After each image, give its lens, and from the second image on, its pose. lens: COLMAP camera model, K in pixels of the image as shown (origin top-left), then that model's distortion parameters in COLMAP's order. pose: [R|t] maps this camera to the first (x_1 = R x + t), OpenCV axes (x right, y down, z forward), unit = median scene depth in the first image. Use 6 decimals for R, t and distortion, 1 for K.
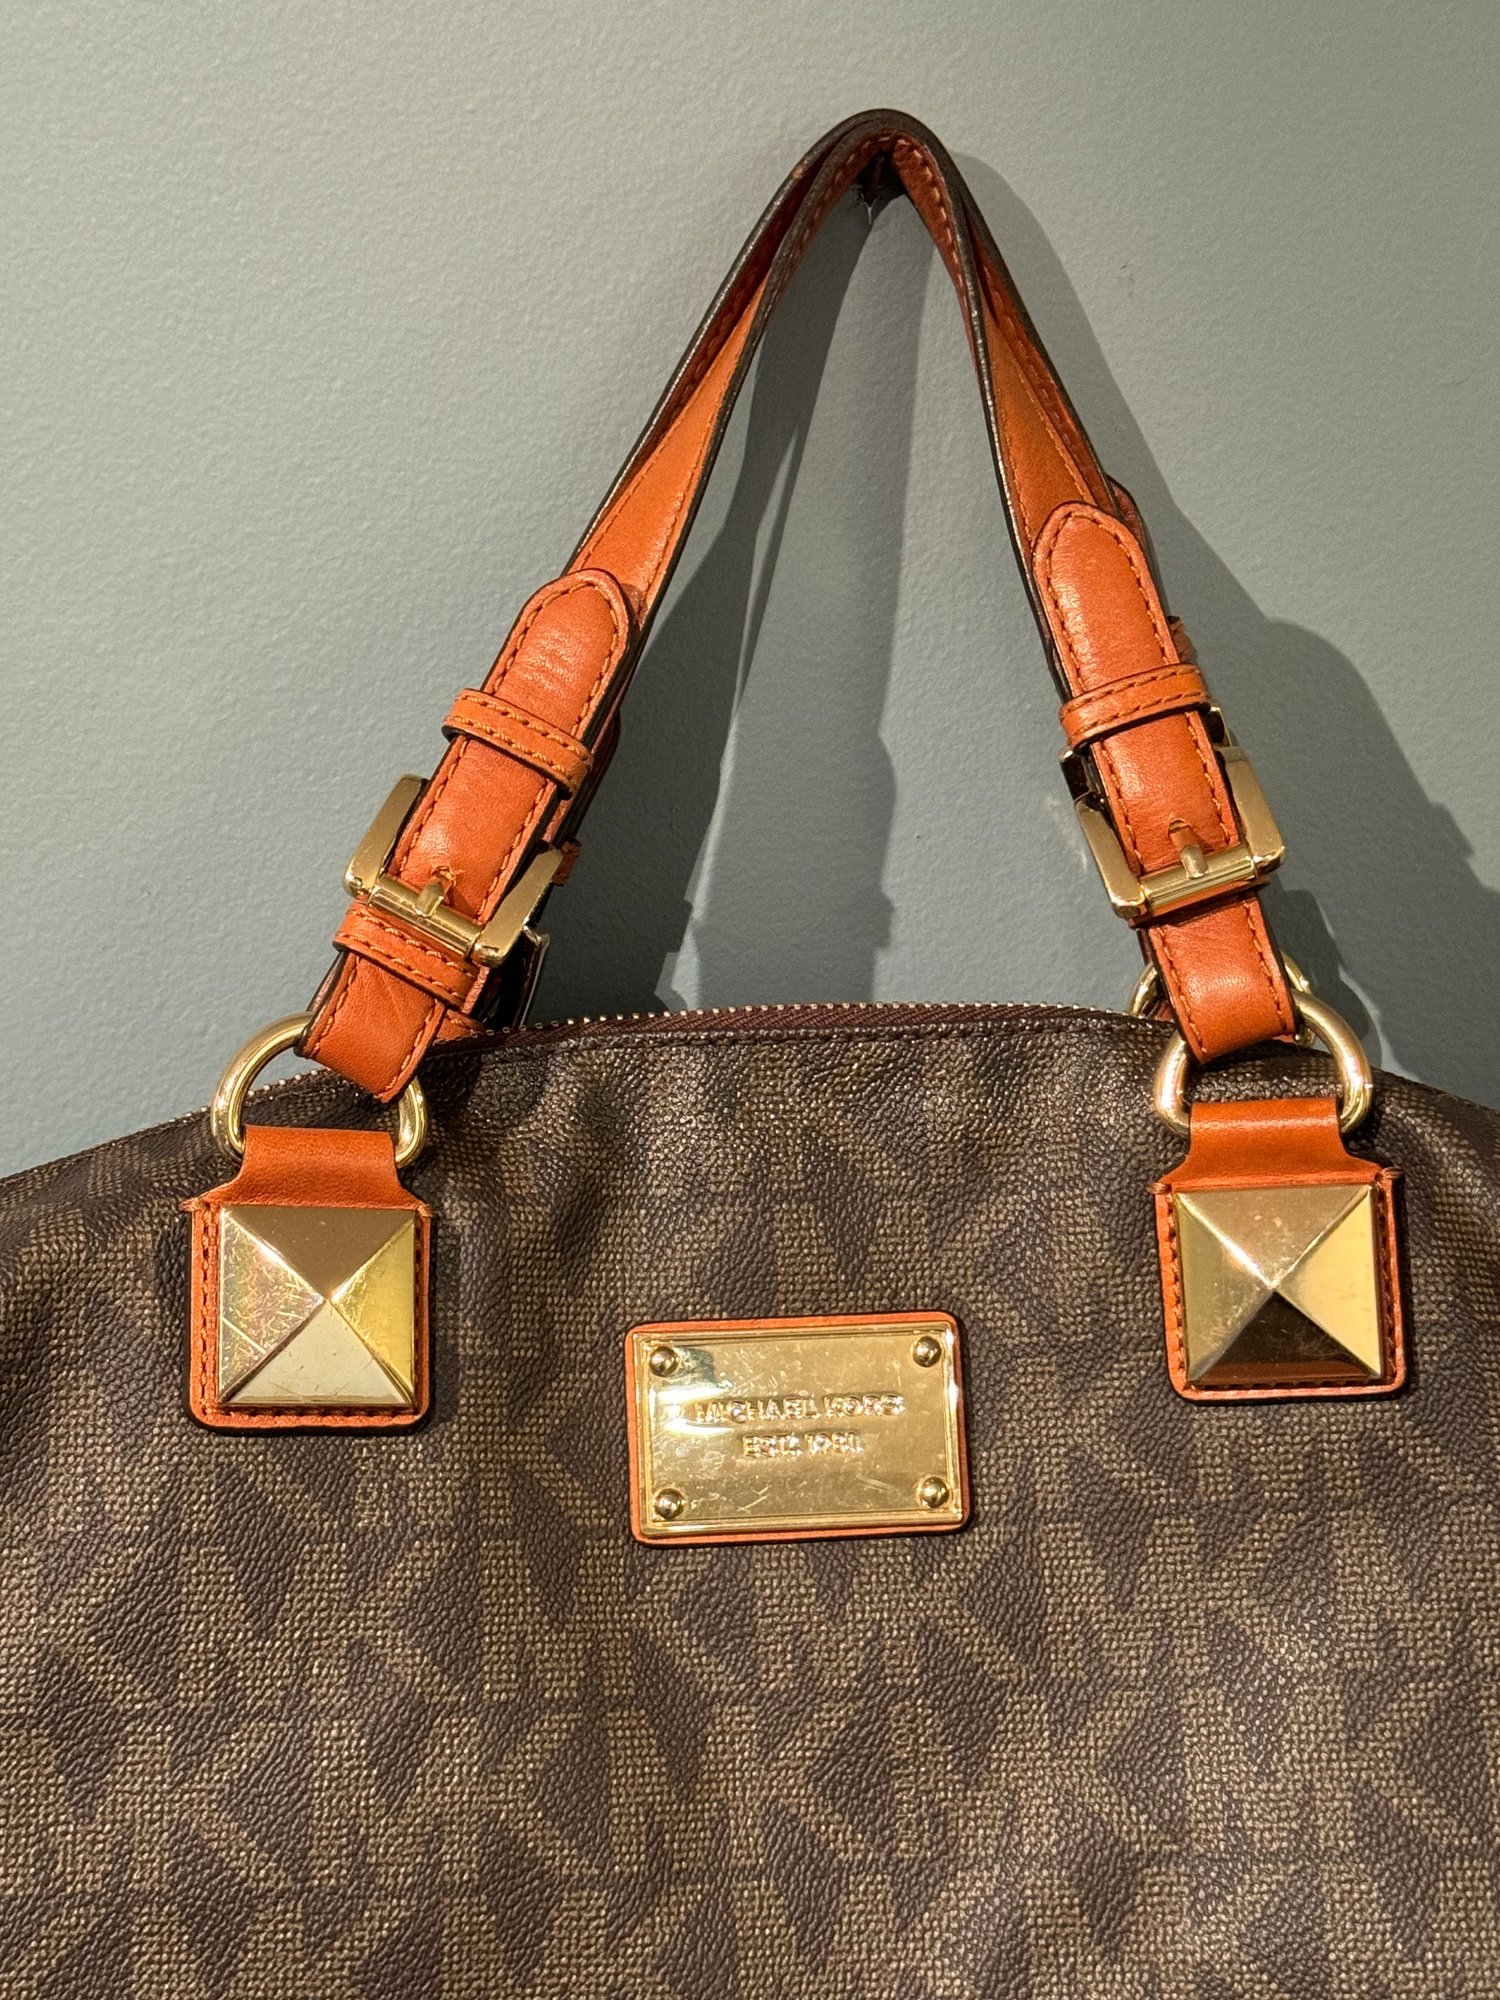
lens RADIAL K [[3362.5, 0, 750.0], [0, 3362.5, 1000.0], [0, 0, 1]] dist [0.159781, -0.033825]
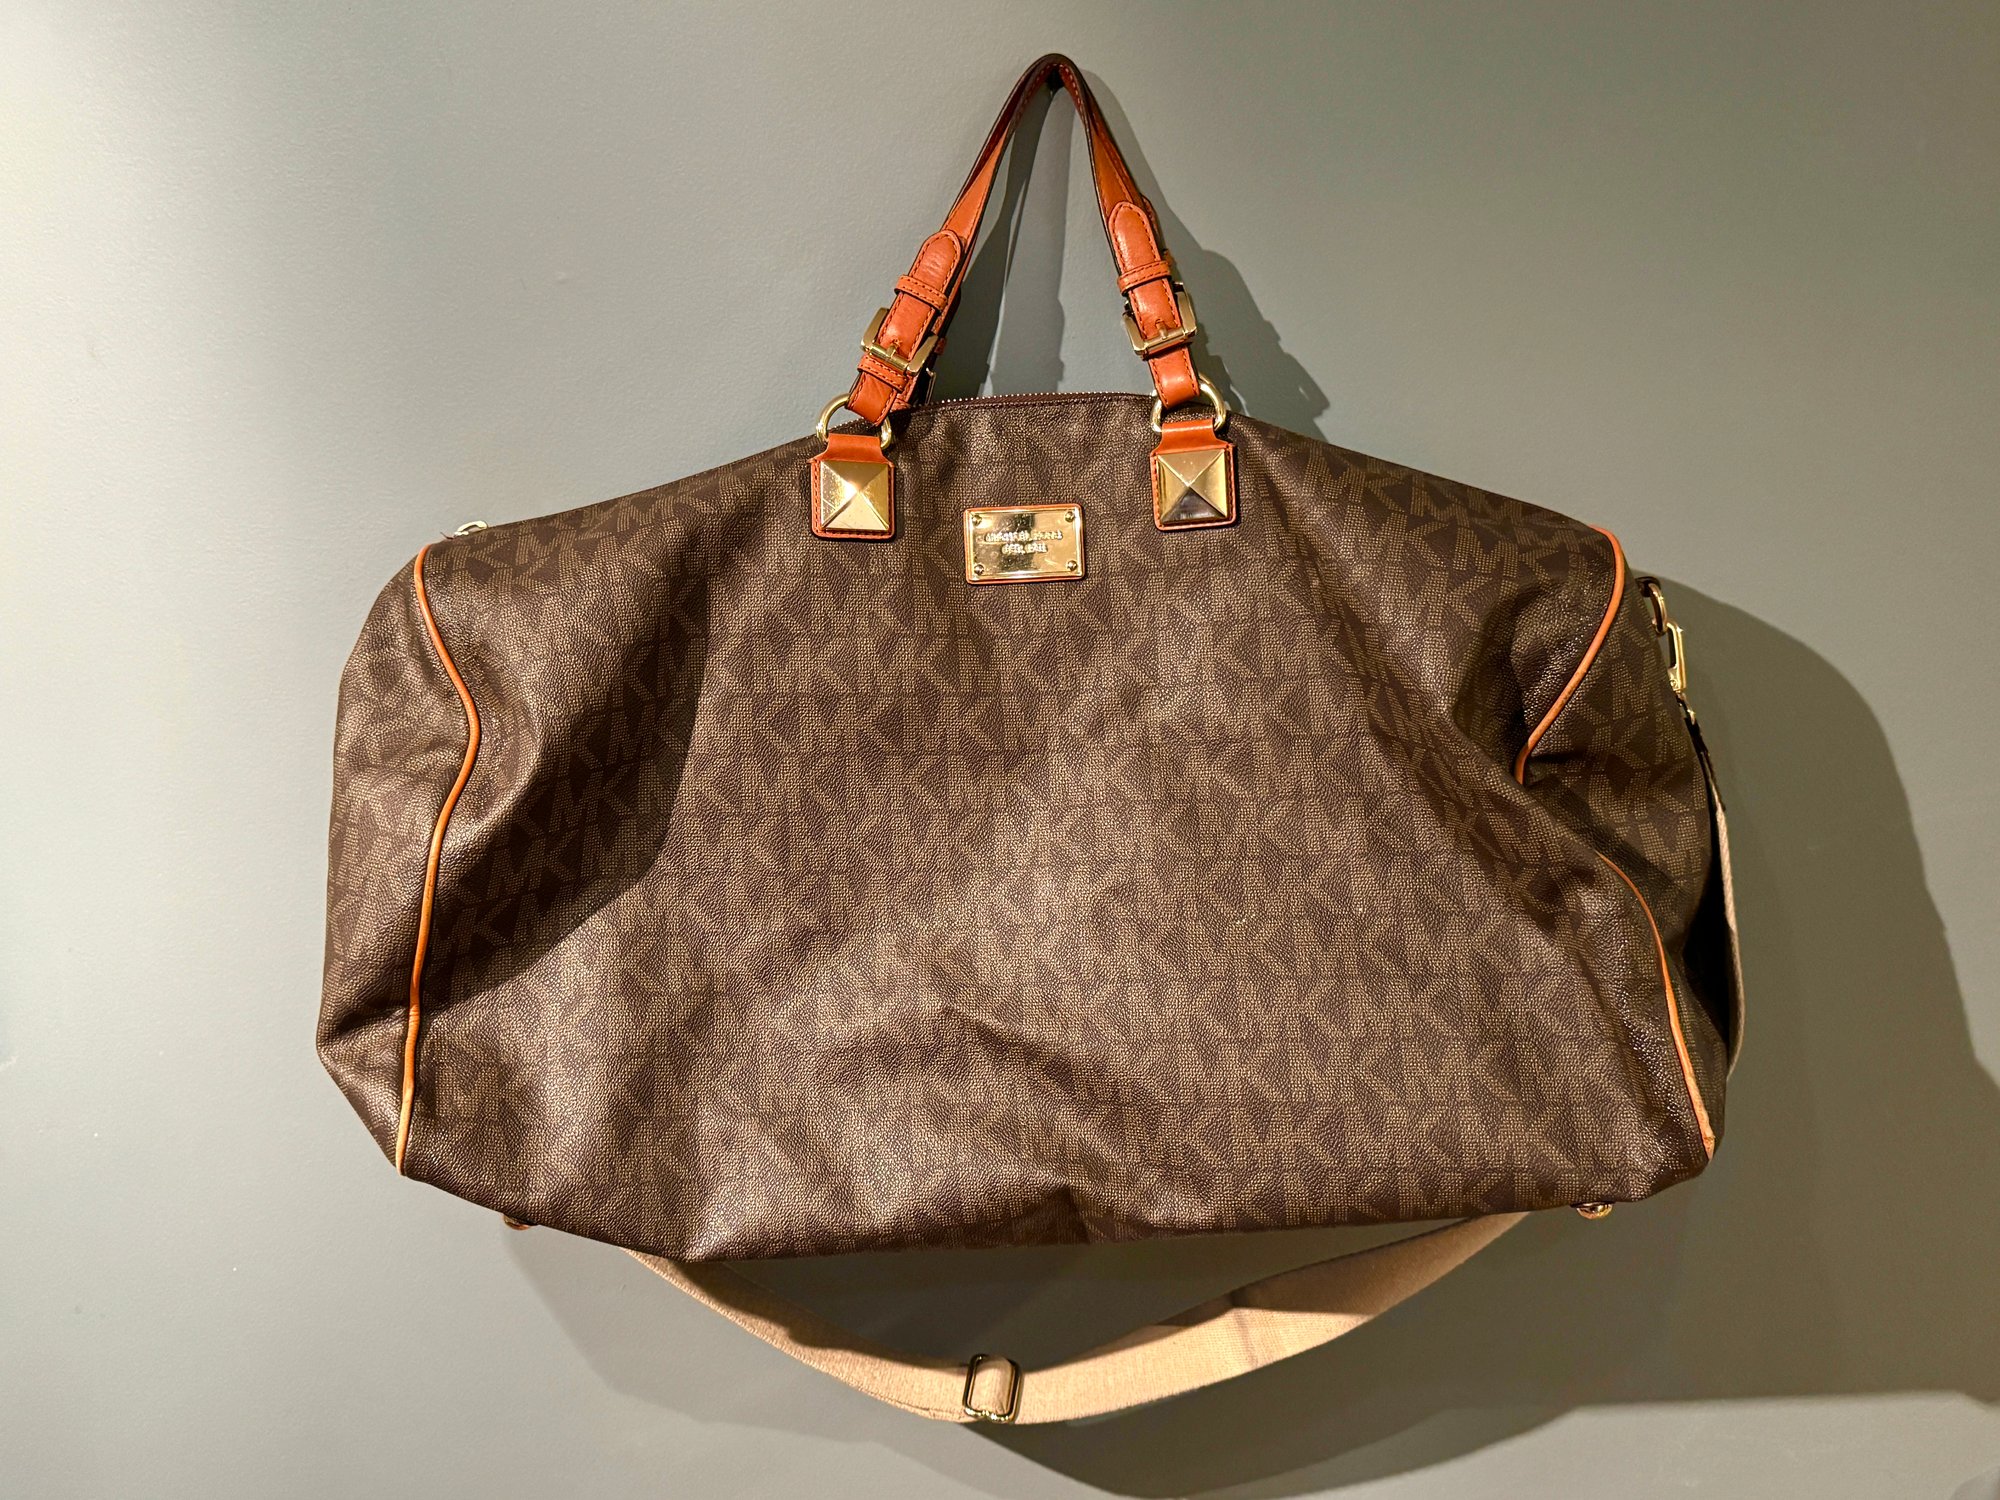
lens RADIAL K [[1724.3, 0, 1000.0], [0, 1724.3, 750.0], [0, 0, 1]] dist [0.162274, -0.001994]
pose [[0.998453, -0.005655, -0.055318, 0.074055], [0.011389, 0.994522, 0.103900, 0.149621], [0.054428, -0.104370, 0.993048, -0.471472]]
